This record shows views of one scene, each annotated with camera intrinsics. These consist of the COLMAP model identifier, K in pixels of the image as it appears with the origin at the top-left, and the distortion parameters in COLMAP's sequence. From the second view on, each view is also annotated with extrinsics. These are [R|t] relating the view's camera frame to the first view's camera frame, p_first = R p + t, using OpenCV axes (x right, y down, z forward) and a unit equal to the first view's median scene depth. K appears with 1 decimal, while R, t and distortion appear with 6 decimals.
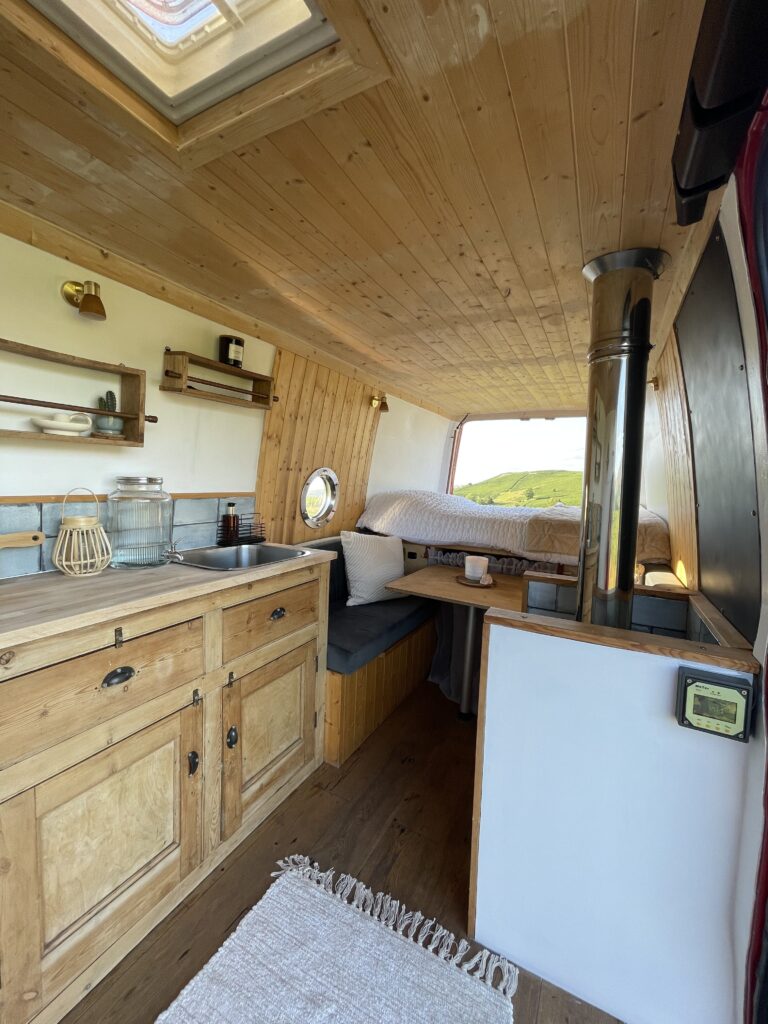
lens RADIAL K [[422.8, 0, 398.3], [0, 422.8, 515.3], [0, 0, 1]] dist [-0.004975, 0.000199]
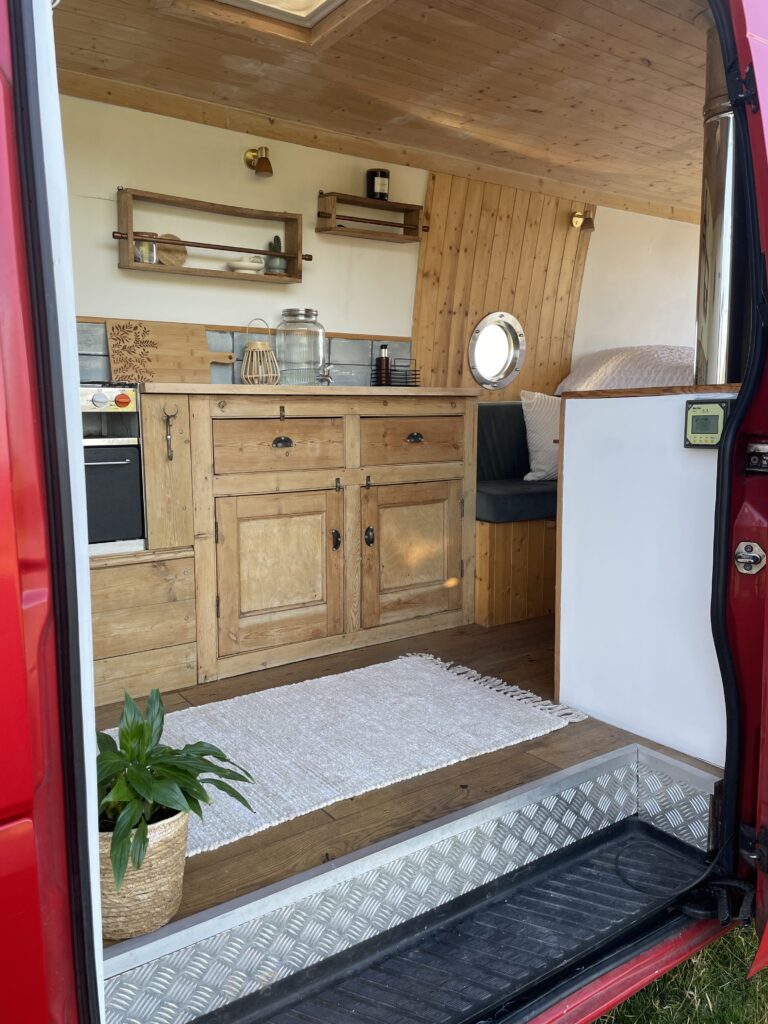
lens RADIAL K [[791.2, 0, 383.0], [0, 791.2, 513.9], [0, 0, 1]] dist [0.070165, -0.091307]
pose [[0.884806, 0.018226, -0.465604, 0.619388], [0.001482, 0.999120, 0.041927, 0.379691], [0.465958, -0.037787, 0.884000, -0.847706]]
